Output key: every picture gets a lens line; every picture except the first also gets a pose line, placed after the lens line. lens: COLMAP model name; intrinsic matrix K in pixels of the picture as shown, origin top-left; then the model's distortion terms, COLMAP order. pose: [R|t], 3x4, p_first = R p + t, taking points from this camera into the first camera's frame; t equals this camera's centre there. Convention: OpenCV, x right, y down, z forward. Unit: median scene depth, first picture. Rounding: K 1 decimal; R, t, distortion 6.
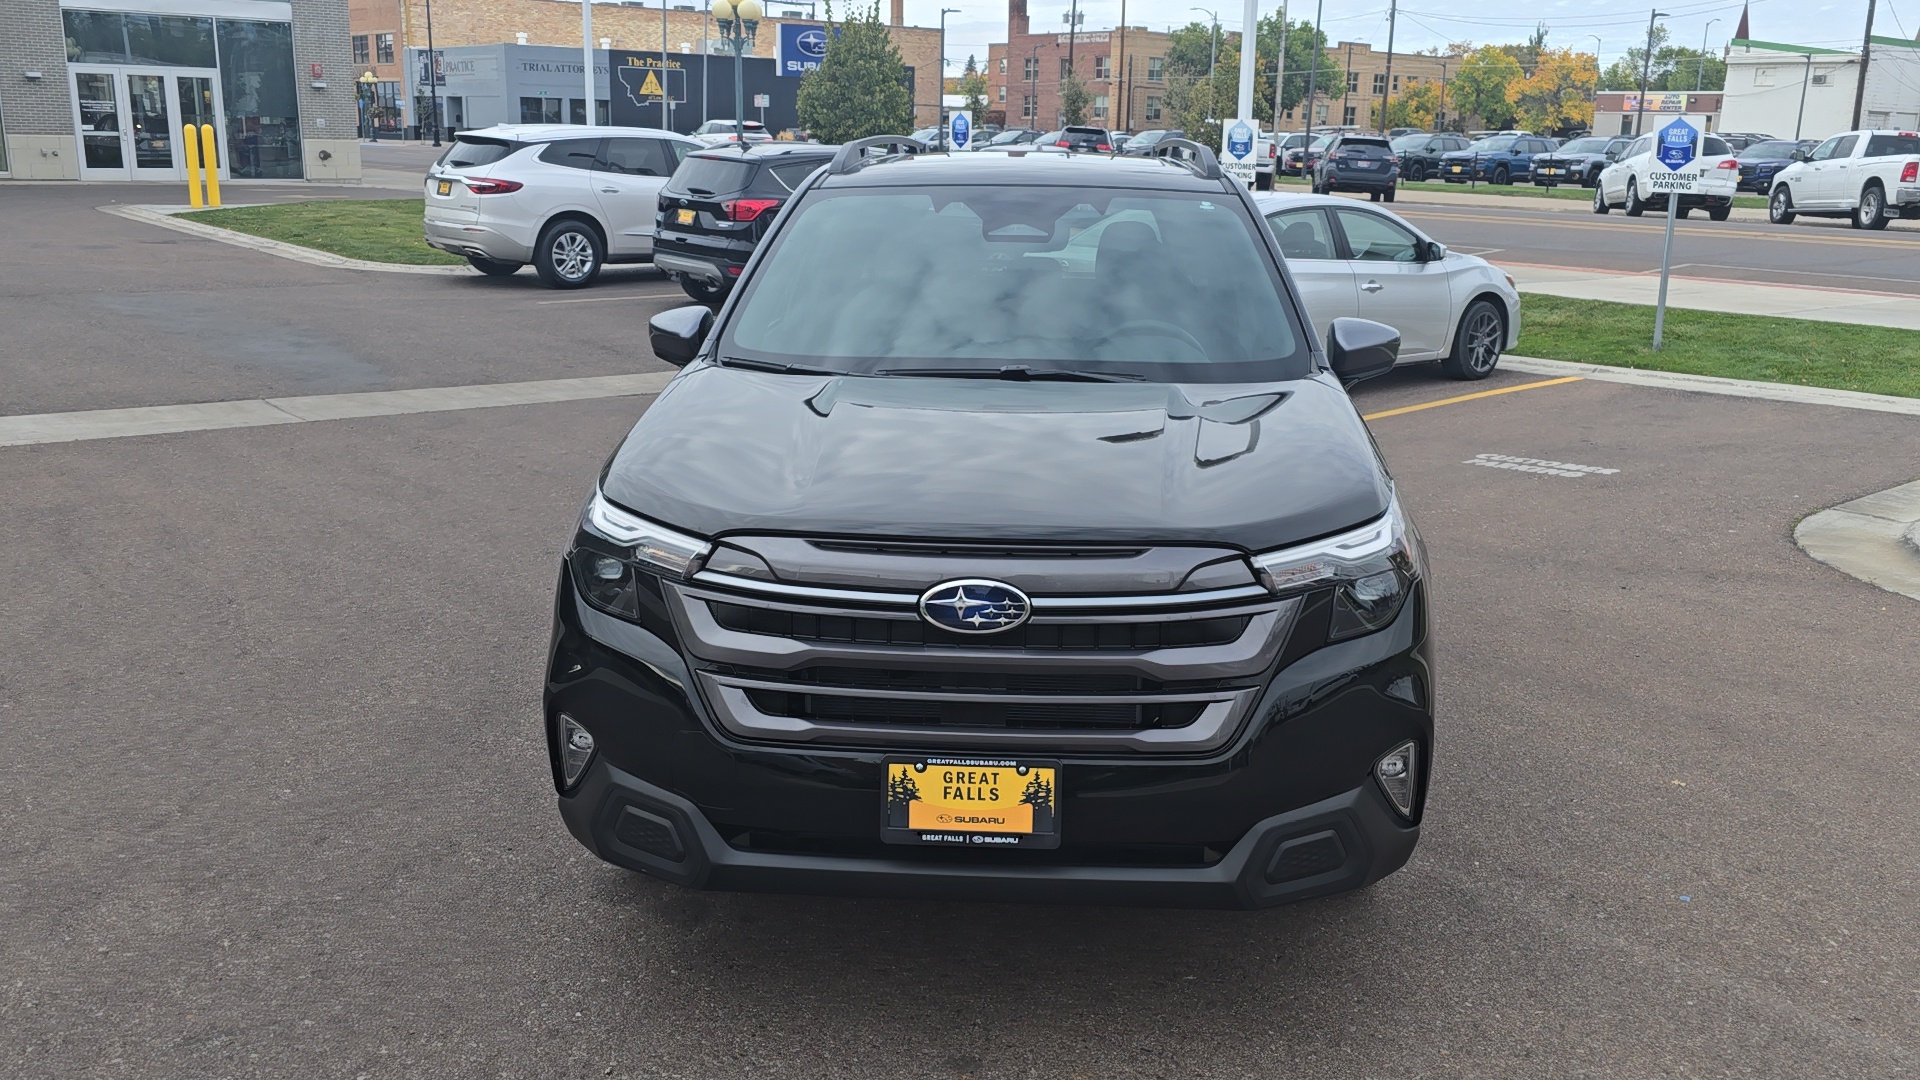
lens RADIAL K [[1585.7, 0, 966.5], [0, 1585.7, 542.7], [0, 0, 1]] dist [-0.004734, 0.007156]
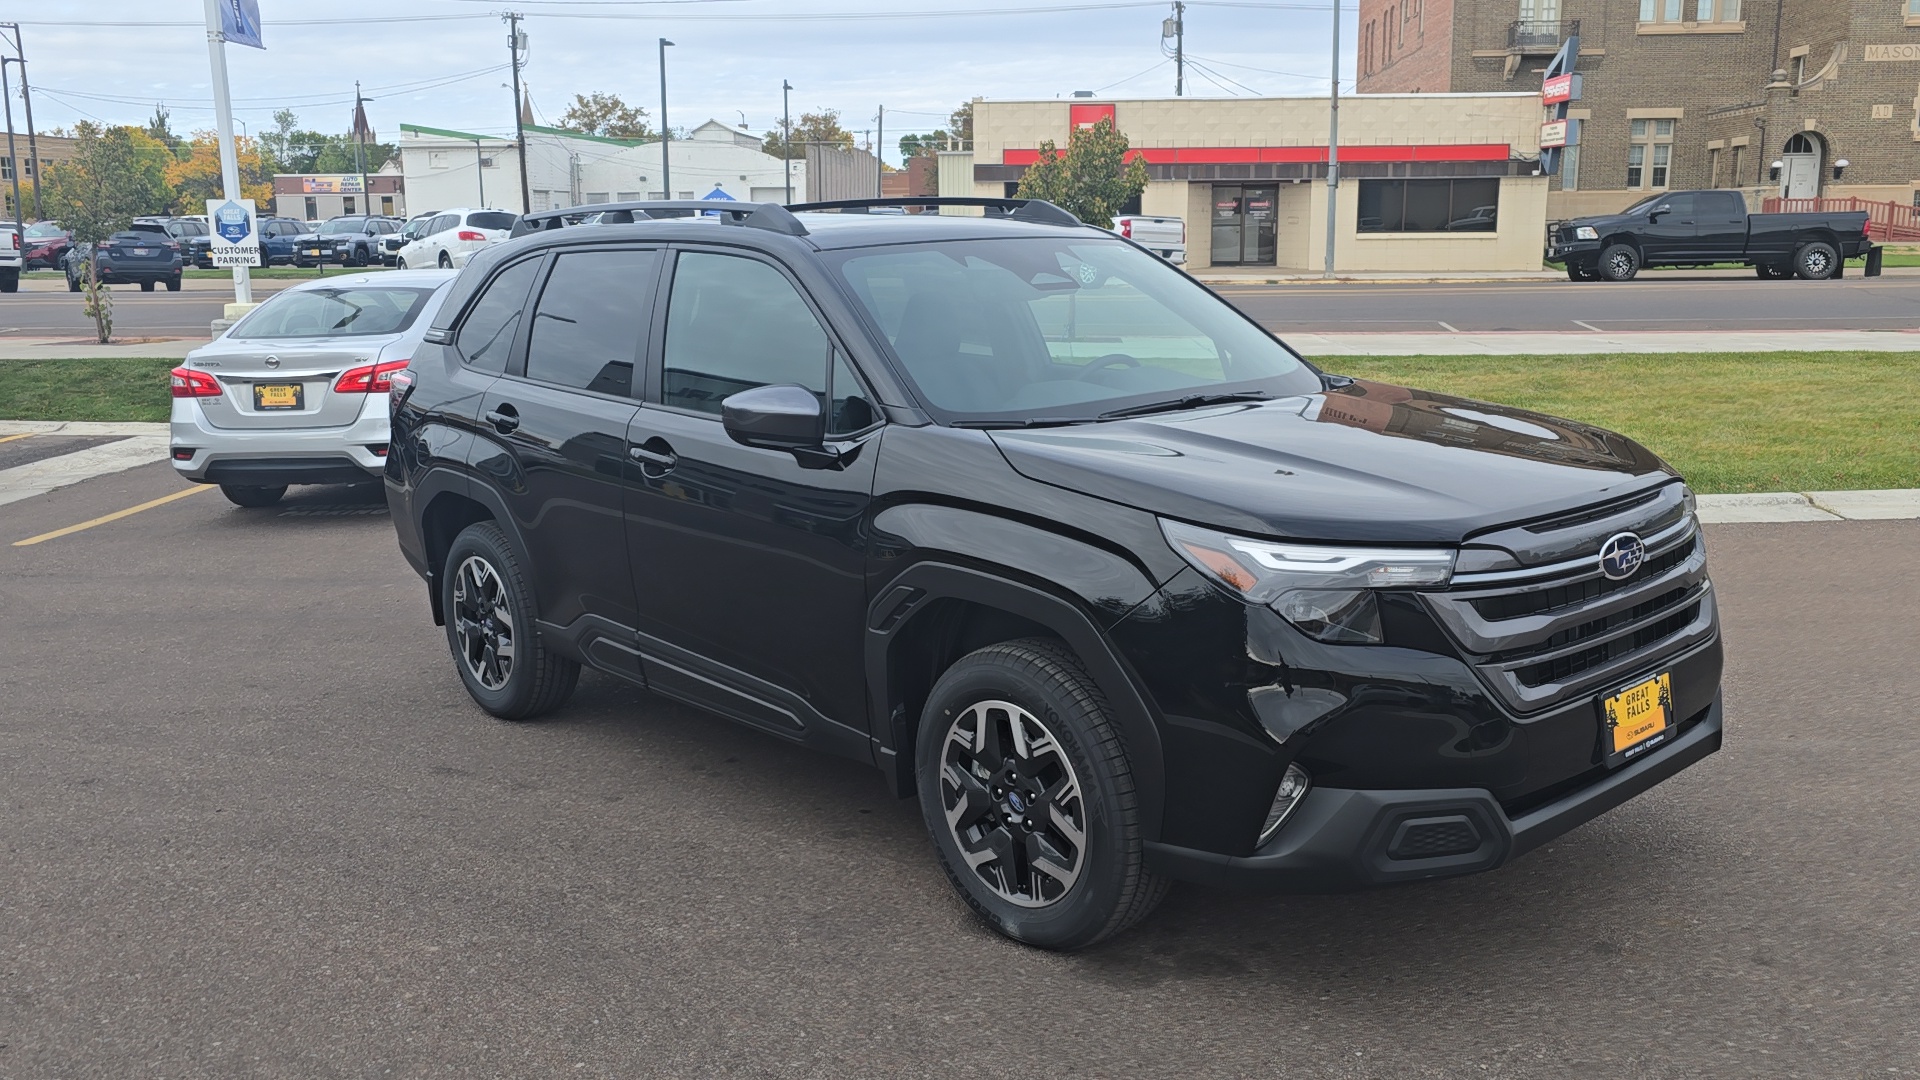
lens RADIAL K [[1585.7, 0, 975.1], [0, 1585.7, 547.7], [0, 0, 1]] dist [-0.004734, 0.007156]
pose [[0.698370, -0.169530, 0.695370, -0.722614], [0.201667, 0.978789, 0.036089, -0.066560], [-0.686738, 0.115030, 0.717745, 0.287080]]
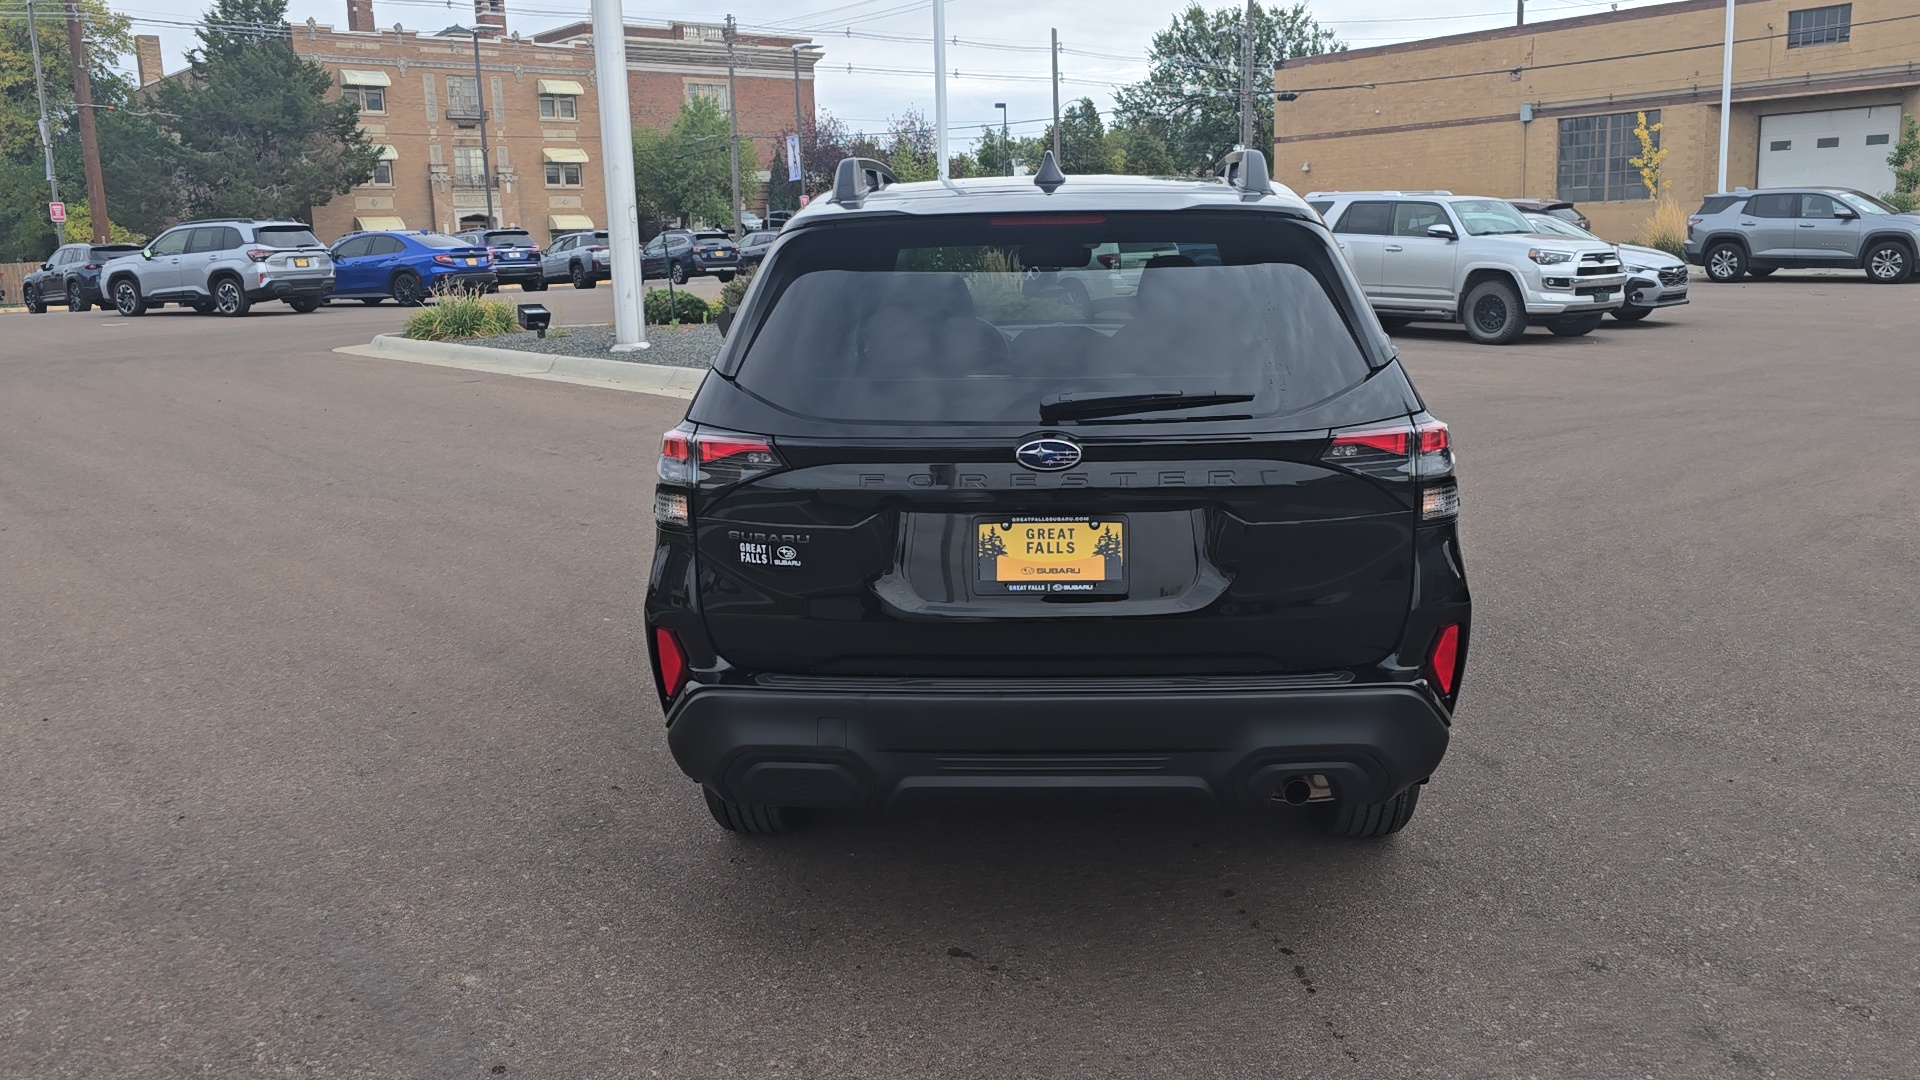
lens RADIAL K [[1585.7, 0, 978.7], [0, 1585.7, 539.3], [0, 0, 1]] dist [-0.004734, 0.007156]
pose [[-0.999910, 0.009879, -0.009071, 0.109840], [0.005192, 0.908742, 0.417326, -0.515473], [0.012366, 0.417242, -0.908711, 2.243066]]
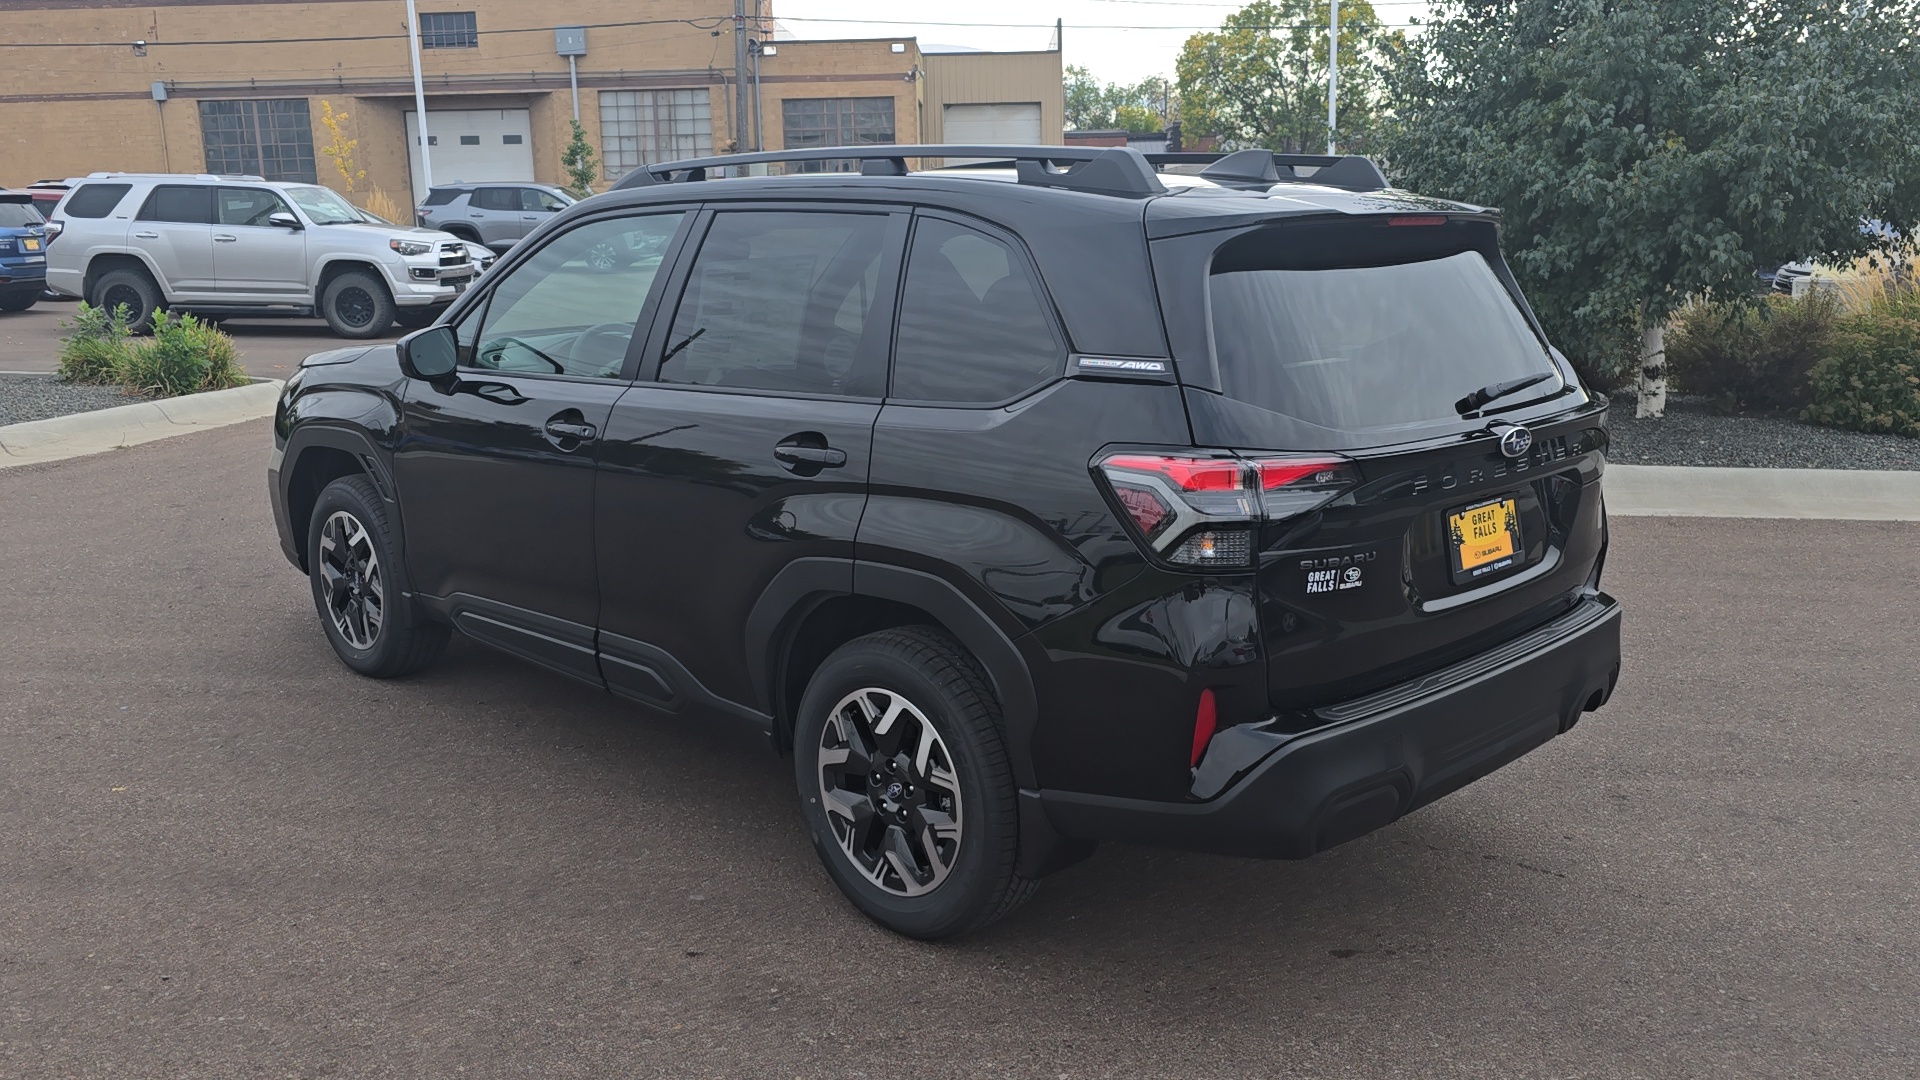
lens RADIAL K [[1585.7, 0, 972.7], [0, 1585.7, 545.0], [0, 0, 1]] dist [-0.004734, 0.007156]
pose [[-0.653461, 0.148346, -0.742282, 0.789856], [-0.185199, 0.919475, 0.346796, -0.424895], [0.733955, 0.364087, -0.573367, 1.854488]]
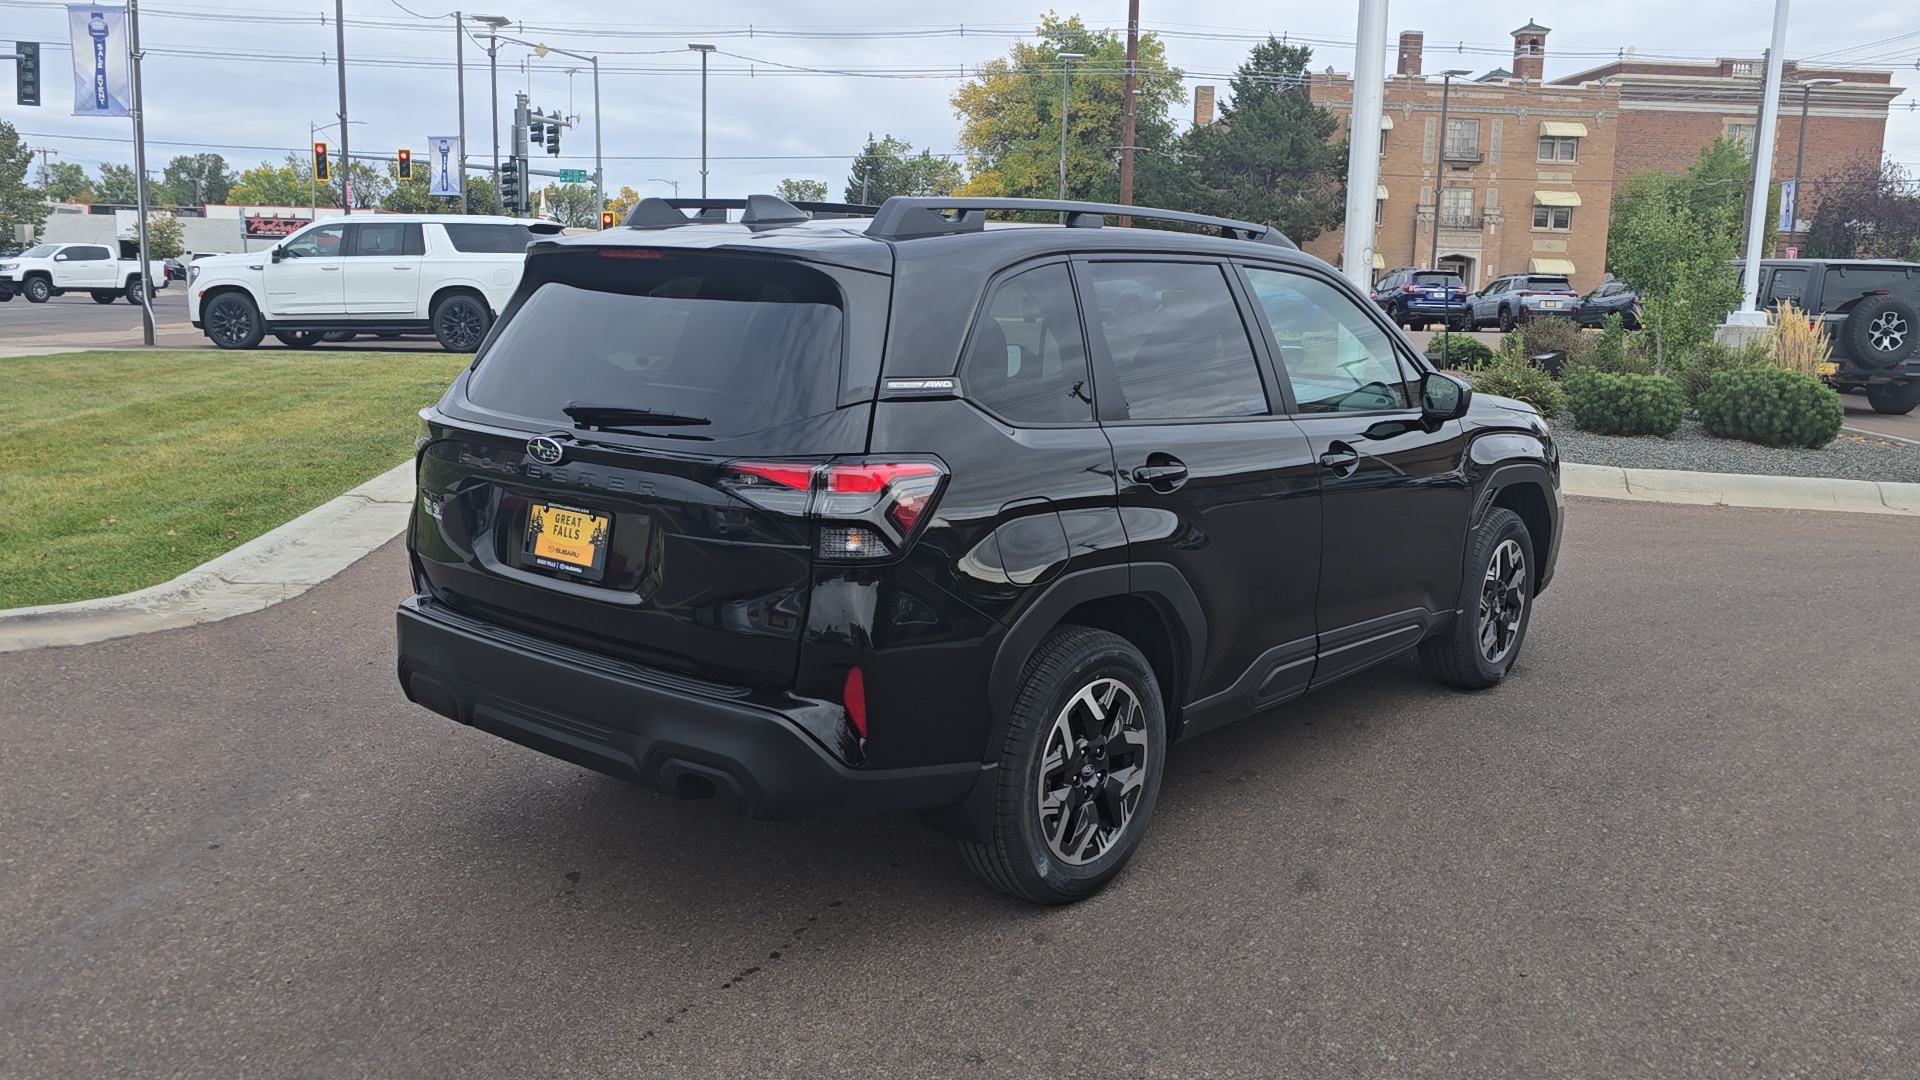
lens RADIAL K [[1585.7, 0, 988.5], [0, 1585.7, 544.0], [0, 0, 1]] dist [-0.004734, 0.007156]
pose [[-0.816147, -0.133039, 0.562321, -0.575690], [0.099942, 0.925971, 0.364129, -0.488575], [-0.569136, 0.353382, -0.742432, 2.089392]]
